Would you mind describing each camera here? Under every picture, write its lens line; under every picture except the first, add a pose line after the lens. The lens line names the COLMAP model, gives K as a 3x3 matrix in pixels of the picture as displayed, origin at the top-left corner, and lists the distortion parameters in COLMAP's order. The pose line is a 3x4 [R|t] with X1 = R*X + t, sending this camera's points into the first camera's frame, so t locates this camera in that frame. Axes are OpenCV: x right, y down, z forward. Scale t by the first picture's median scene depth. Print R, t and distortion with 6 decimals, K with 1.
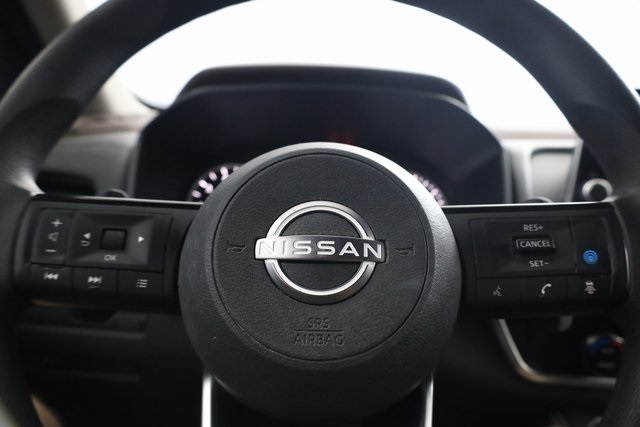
lens RADIAL K [[483.4, 0, 320.0], [0, 483.4, 213.5], [0, 0, 1]] dist [0.004039, 0.001467]
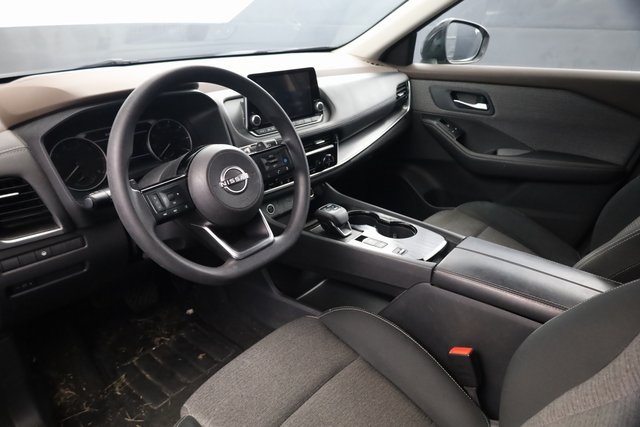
lens RADIAL K [[463.9, 0, 320.0], [0, 463.9, 213.5], [0, 0, 1]] dist [-0.002001, -0.000281]
pose [[0.655491, -0.343057, 0.672788, -1.923210], [0.101694, 0.922852, 0.371486, -0.875648], [-0.748324, -0.175087, 0.639809, -1.689357]]
